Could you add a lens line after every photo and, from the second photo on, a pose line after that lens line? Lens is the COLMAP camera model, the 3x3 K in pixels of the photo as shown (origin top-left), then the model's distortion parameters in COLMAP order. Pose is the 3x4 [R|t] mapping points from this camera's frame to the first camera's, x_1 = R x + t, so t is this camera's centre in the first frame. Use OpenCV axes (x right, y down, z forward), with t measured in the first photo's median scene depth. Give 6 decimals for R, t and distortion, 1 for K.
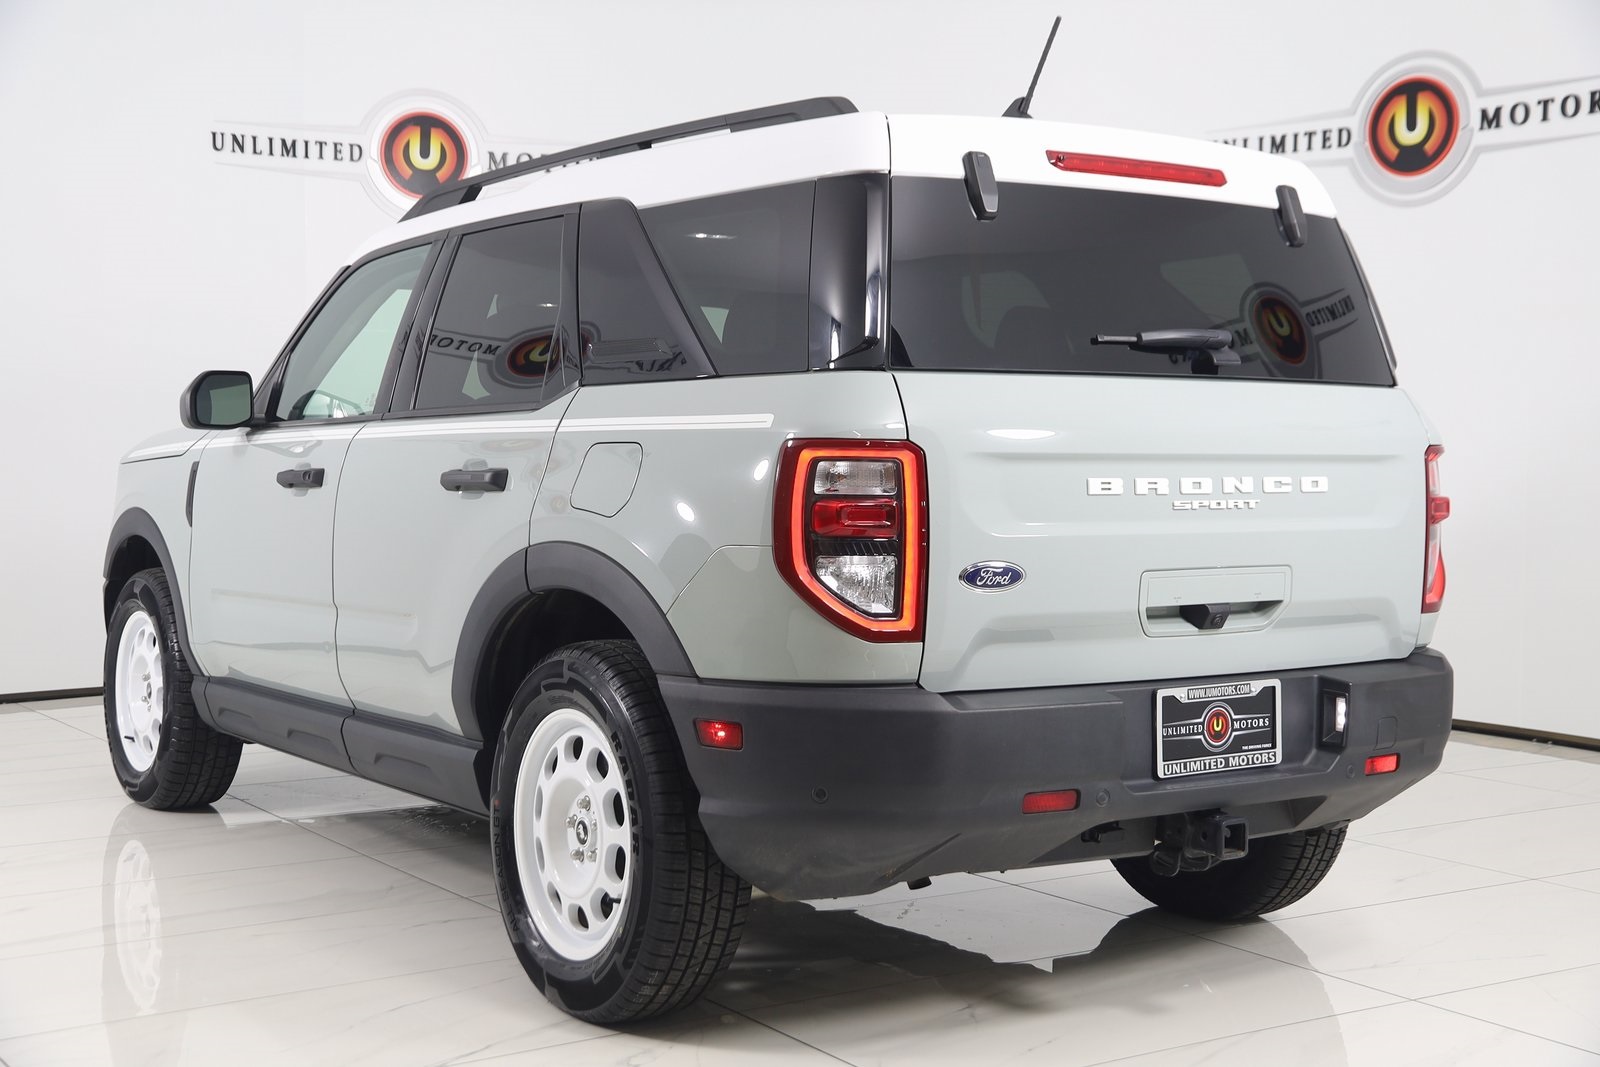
lens RADIAL K [[2131.4, 0, 786.7], [0, 2131.4, 524.3], [0, 0, 1]] dist [0.021923, 0.000000]
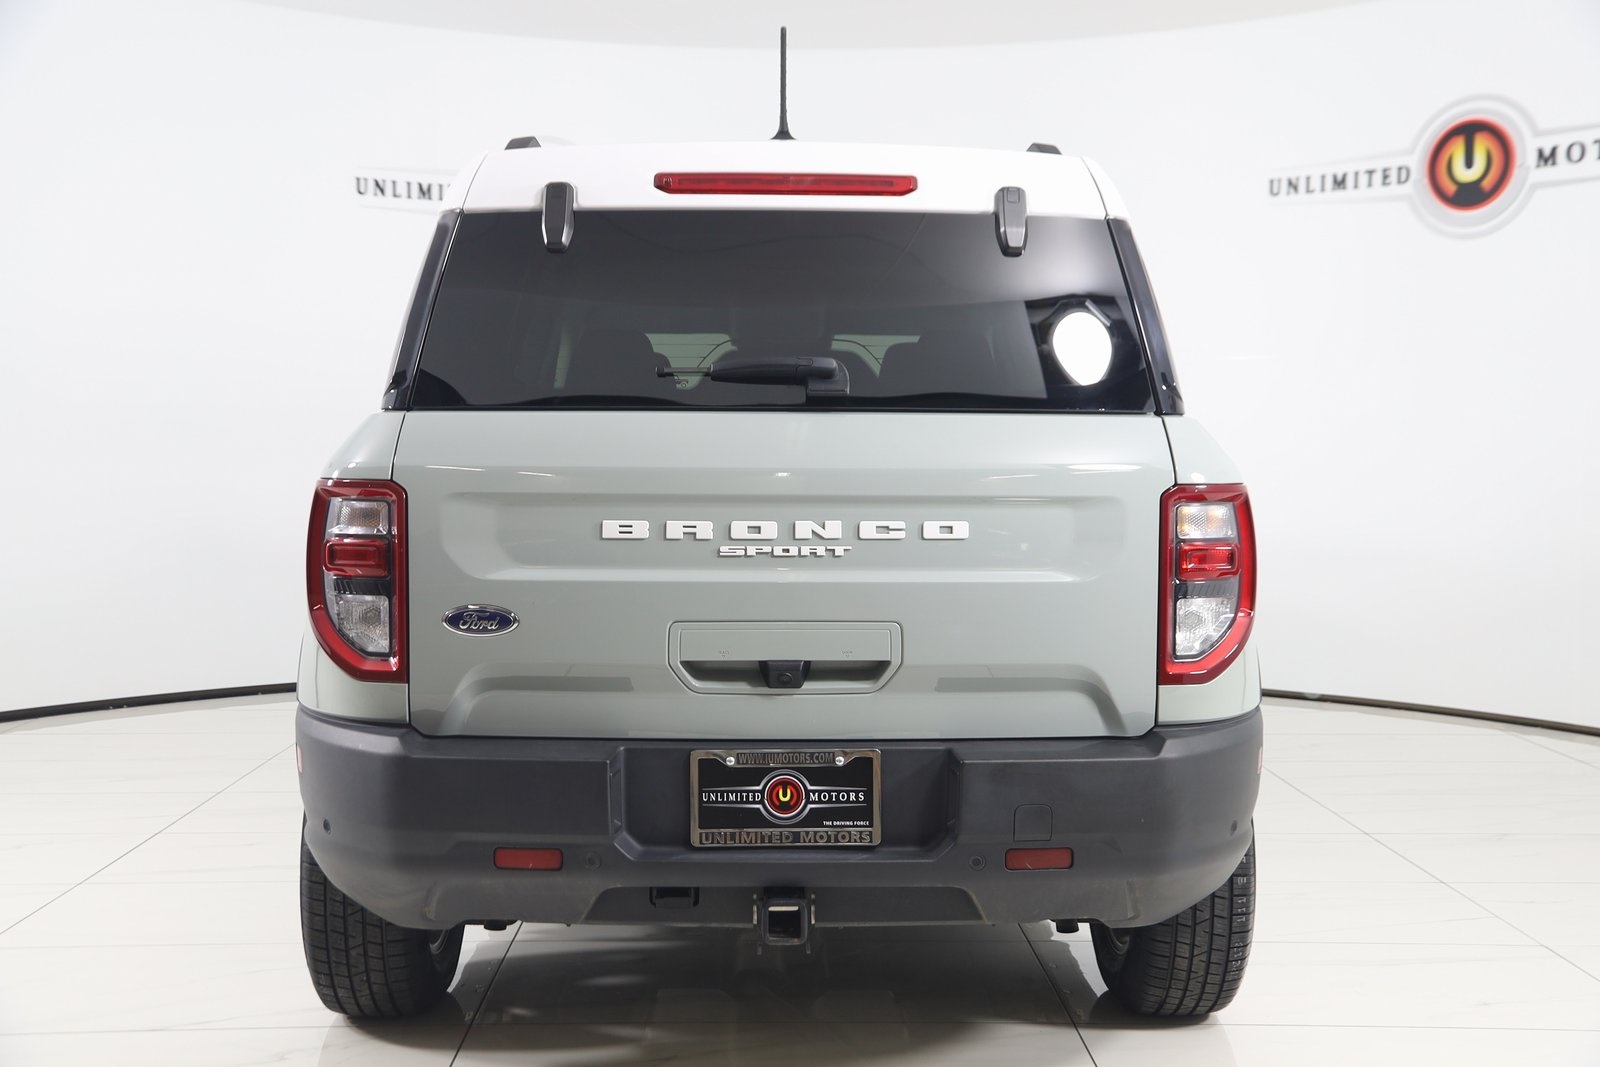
lens RADIAL K [[1765.7, 0, 805.1], [0, 1765.7, 554.9], [0, 0, 1]] dist [0.045477, 0.000000]
pose [[0.845350, 0.027038, -0.533528, 0.606214], [-0.020008, 0.999620, 0.018958, -0.022001], [0.533838, -0.005352, 0.845570, 0.371580]]
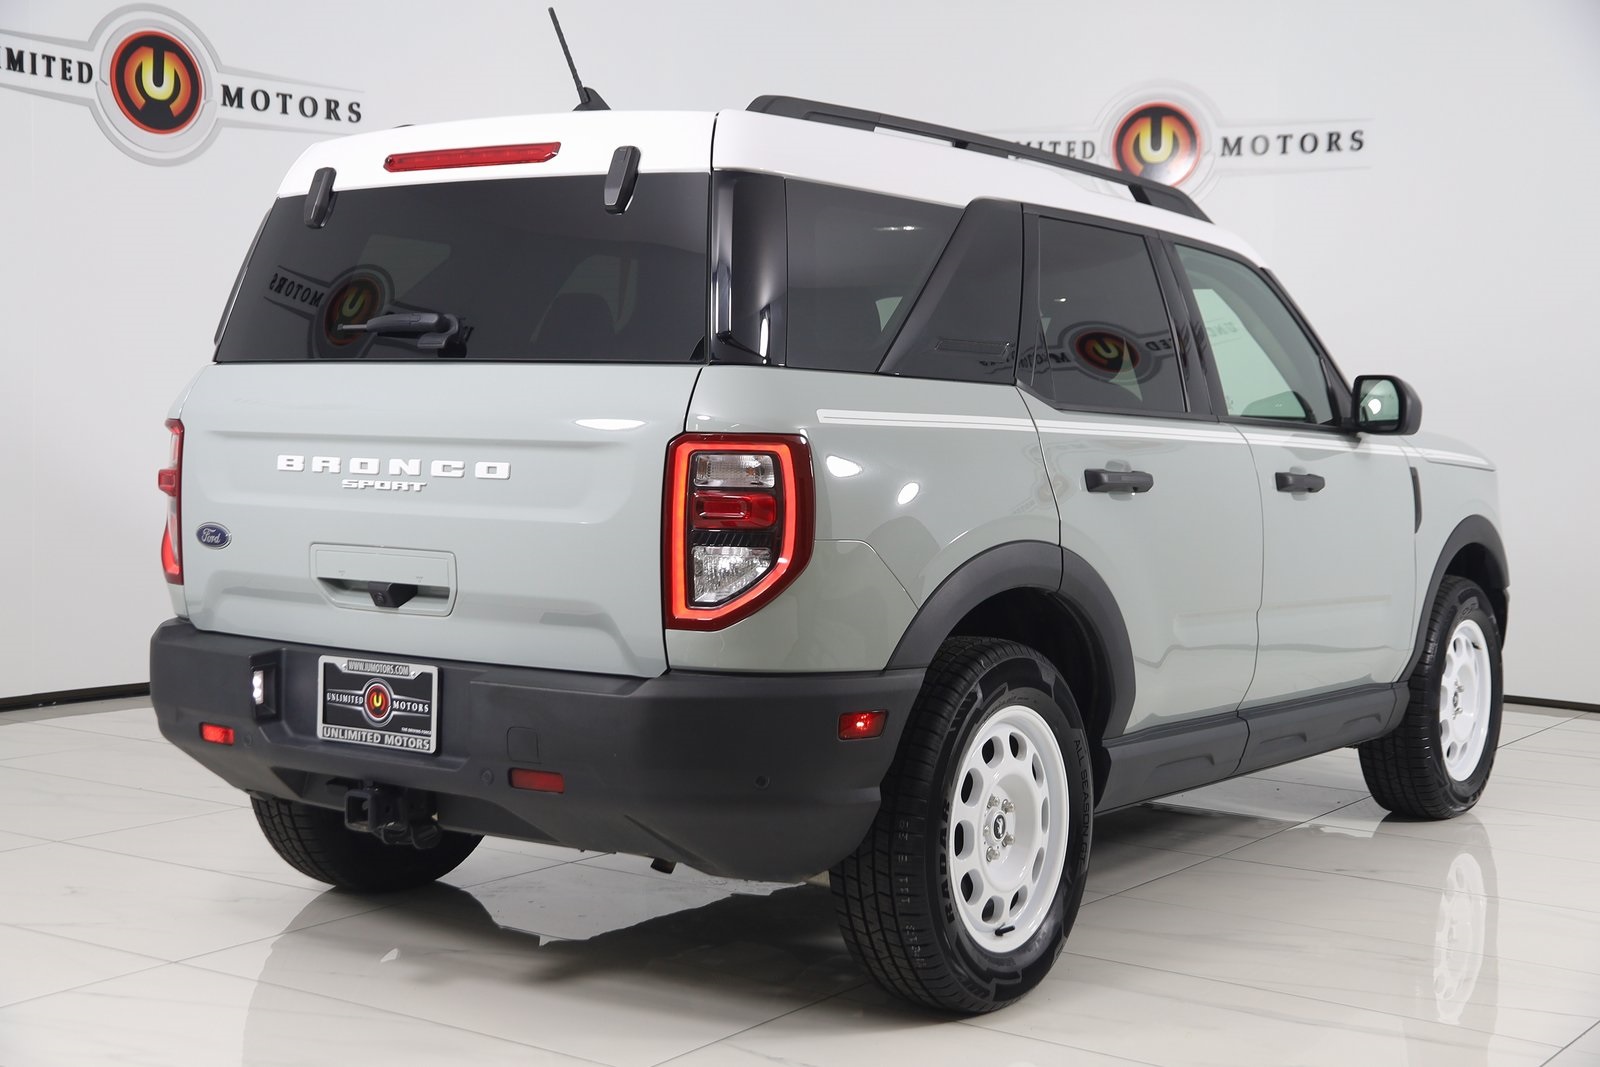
lens RADIAL K [[2092.2, 0, 800.9], [0, 2092.2, 541.5], [0, 0, 1]] dist [0.099598, 0.000000]
pose [[0.361661, 0.050094, -0.930963, 1.210072], [-0.053112, 0.998041, 0.033071, -0.026328], [0.930796, 0.037485, 0.363613, 0.819520]]
